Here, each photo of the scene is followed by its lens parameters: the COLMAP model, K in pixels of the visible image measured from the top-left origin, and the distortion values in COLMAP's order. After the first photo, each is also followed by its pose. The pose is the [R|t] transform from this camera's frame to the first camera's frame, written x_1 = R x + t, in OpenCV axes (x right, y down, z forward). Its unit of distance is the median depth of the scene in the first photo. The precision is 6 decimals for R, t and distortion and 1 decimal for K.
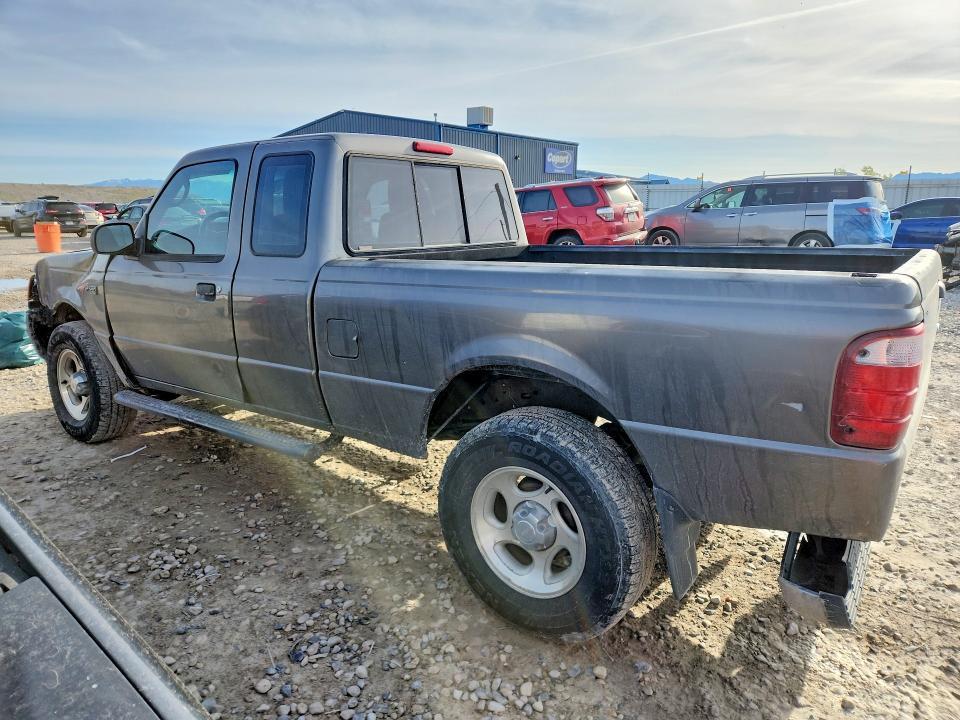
lens RADIAL K [[782.5, 0, 480.0], [0, 782.5, 360.0], [0, 0, 1]] dist [0.021683, -0.003875]
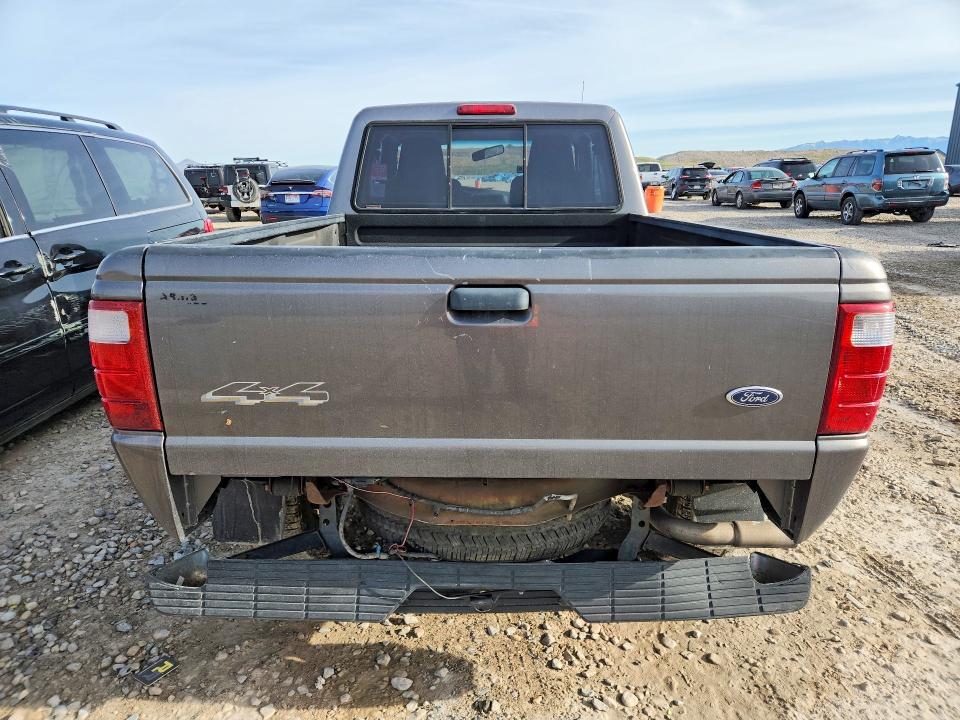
lens RADIAL K [[782.5, 0, 480.0], [0, 782.5, 360.0], [0, 0, 1]] dist [0.021683, -0.003875]
pose [[0.437073, 0.199261, -0.877076, 1.030112], [-0.160812, 0.976750, 0.141768, -0.113947], [0.884933, 0.079082, 0.458955, 0.633312]]
